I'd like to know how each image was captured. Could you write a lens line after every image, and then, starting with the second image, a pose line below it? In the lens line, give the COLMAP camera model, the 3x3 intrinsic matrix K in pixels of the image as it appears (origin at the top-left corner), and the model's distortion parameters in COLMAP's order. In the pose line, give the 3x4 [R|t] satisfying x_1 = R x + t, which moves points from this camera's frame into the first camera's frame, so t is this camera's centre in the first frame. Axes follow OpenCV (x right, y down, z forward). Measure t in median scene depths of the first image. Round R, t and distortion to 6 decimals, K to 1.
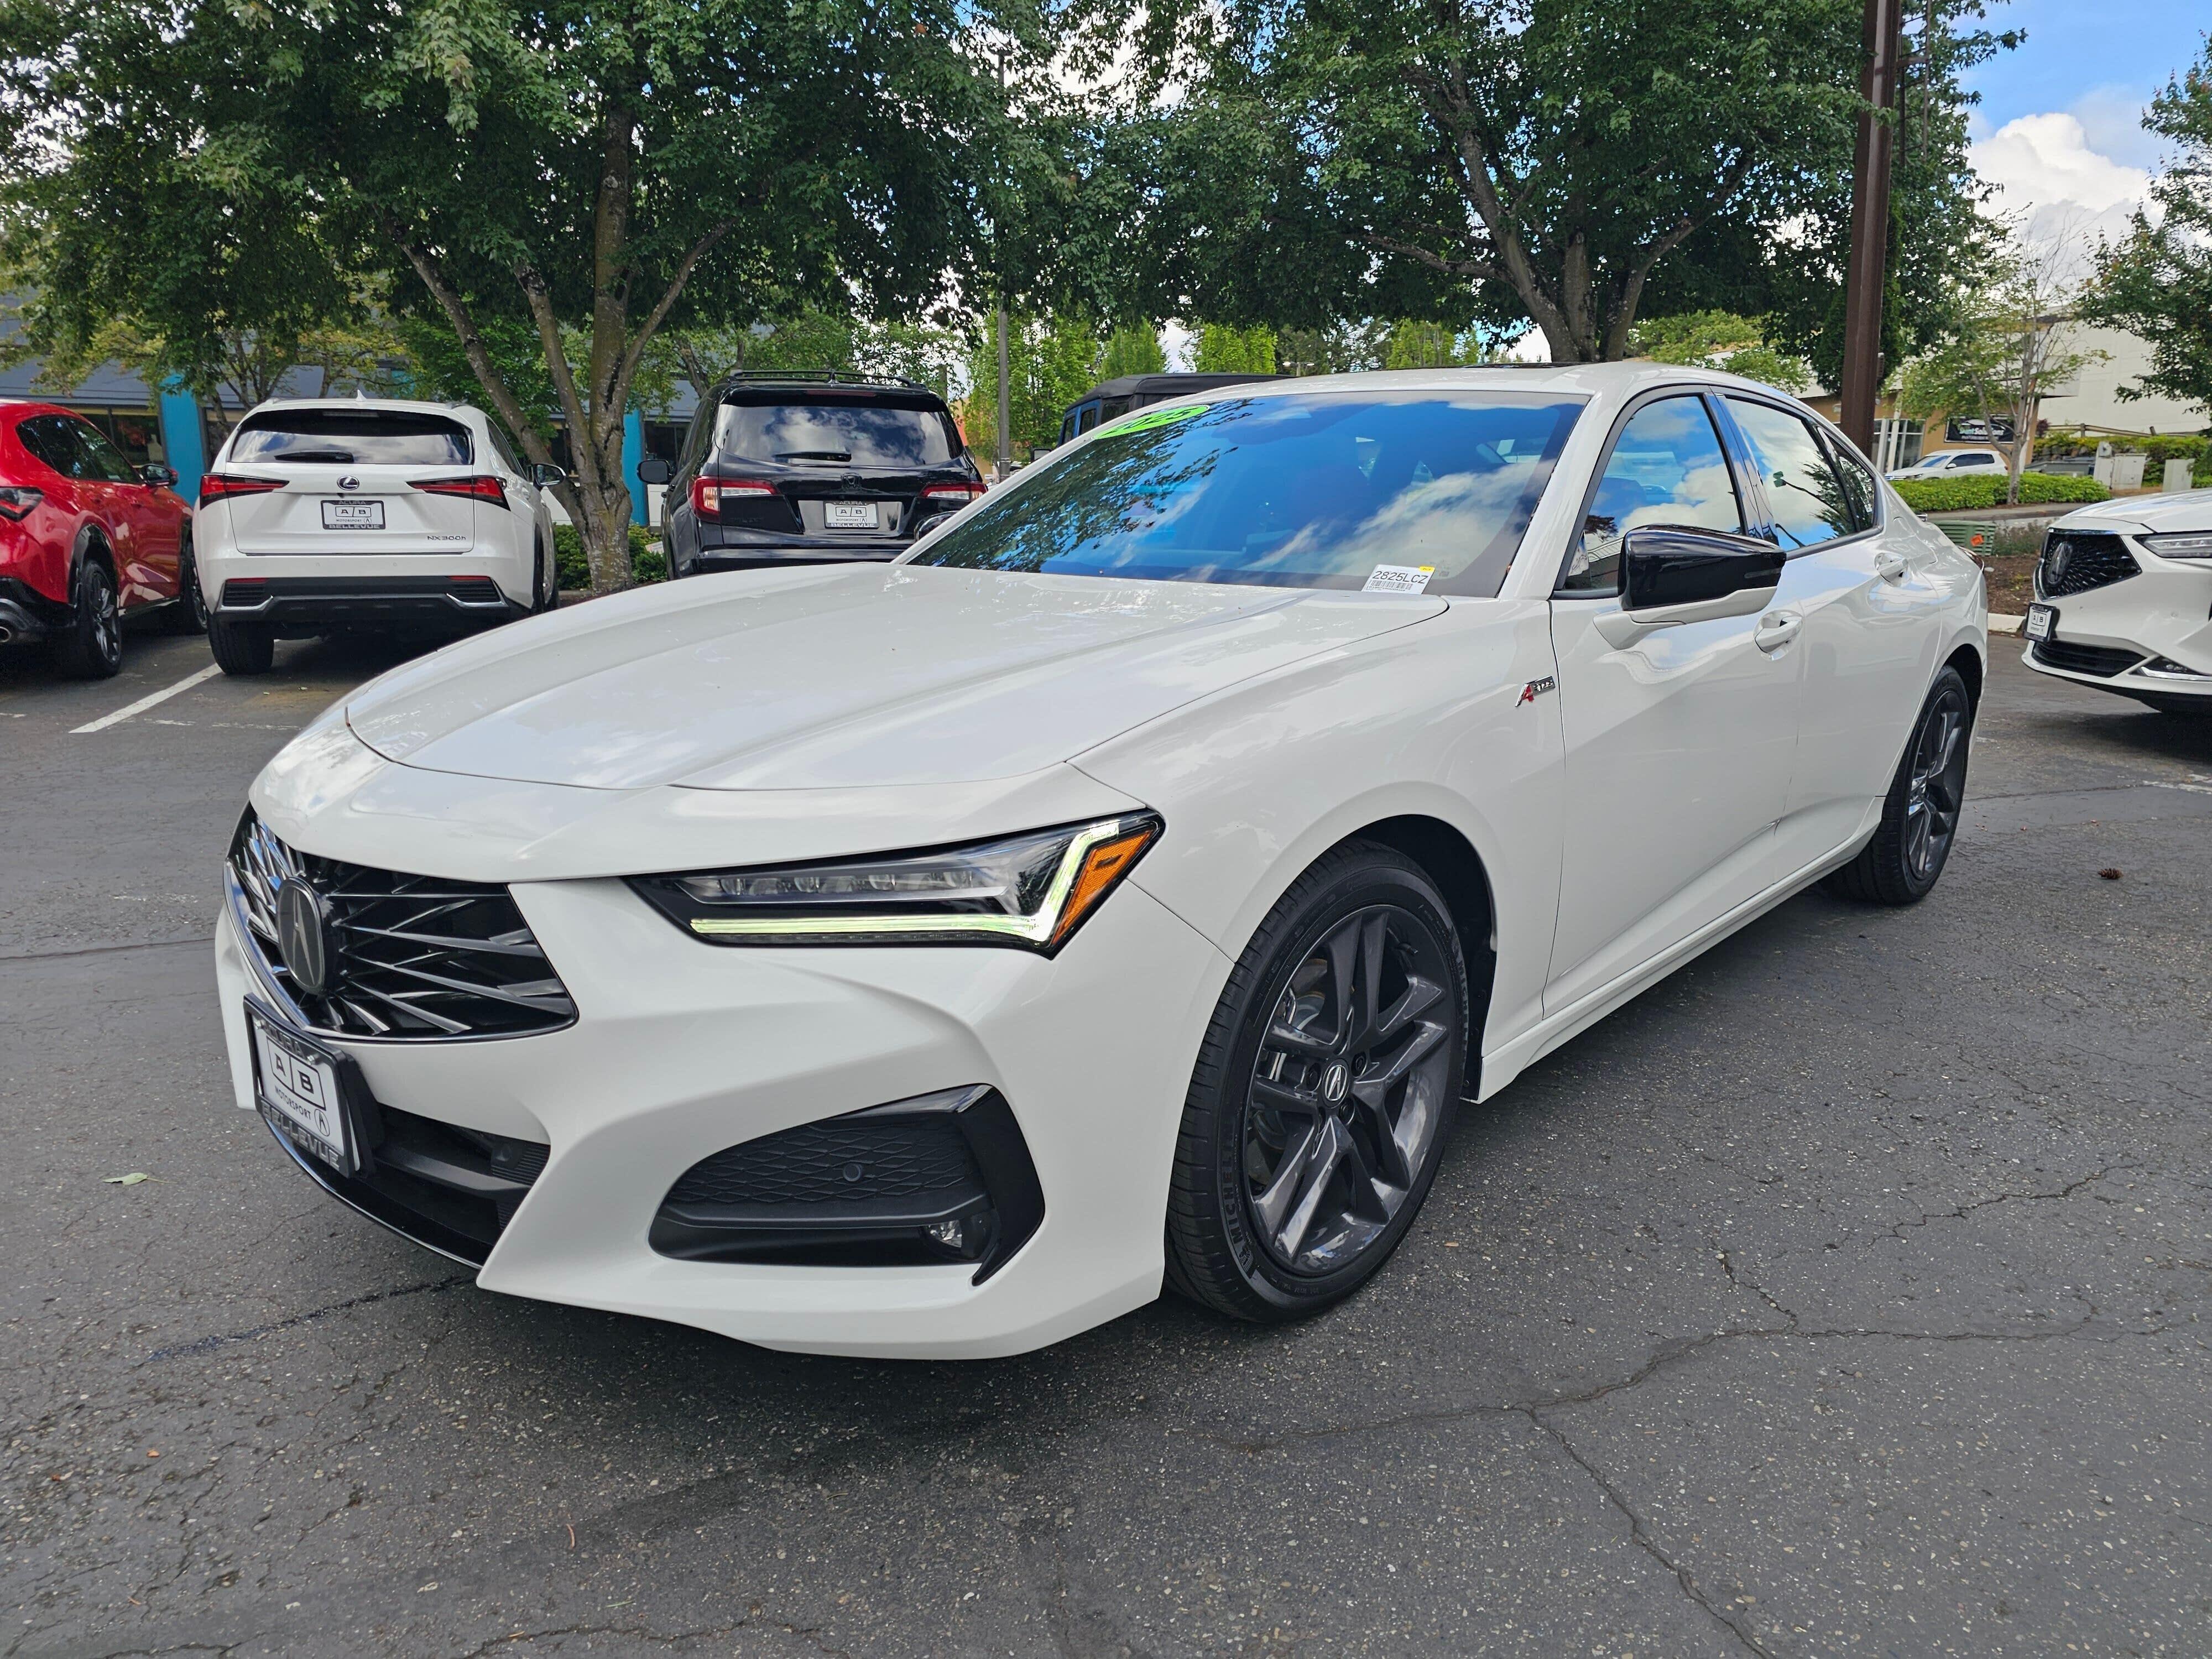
lens RADIAL K [[1482.9, 0, 1130.8], [0, 1482.9, 852.4], [0, 0, 1]] dist [0.040730, -0.033421]
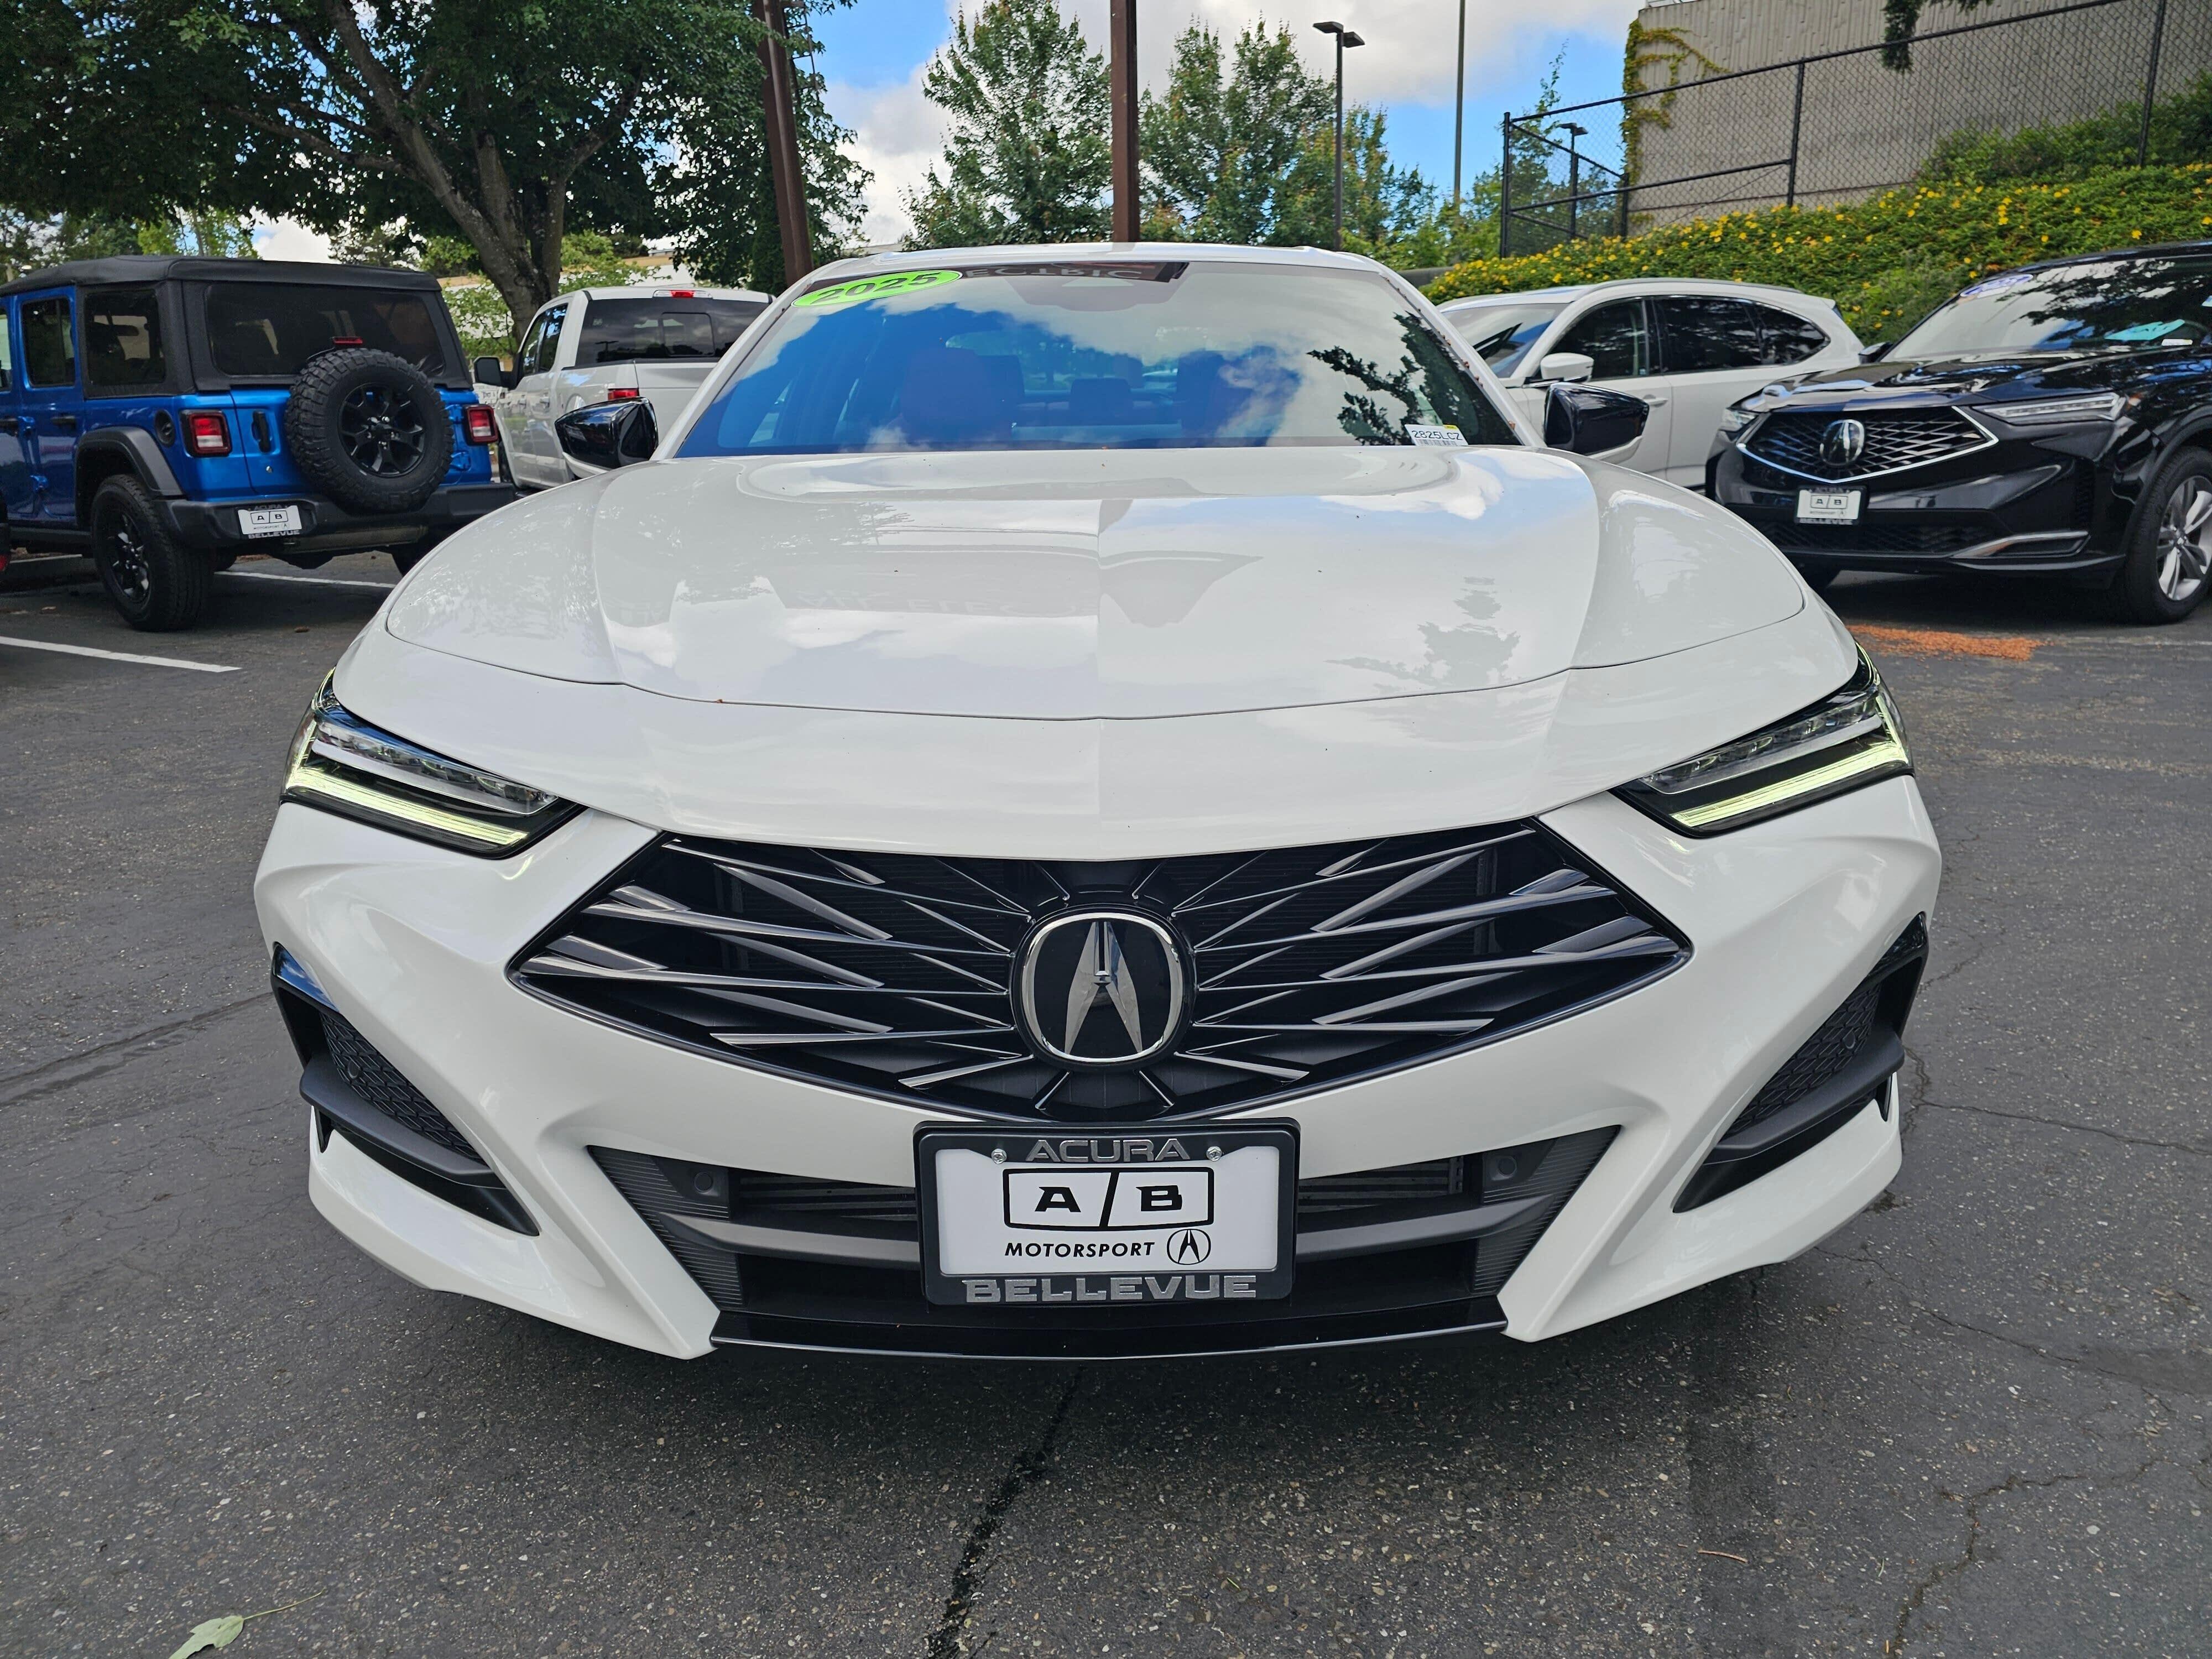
lens RADIAL K [[1484.8, 0, 1139.7], [0, 1484.8, 820.8], [0, 0, 1]] dist [0.062686, -0.055034]
pose [[0.734891, -0.193553, 0.649979, -1.011150], [0.179041, 0.979778, 0.089330, -0.078092], [-0.654125, 0.050725, 0.754684, 0.515076]]
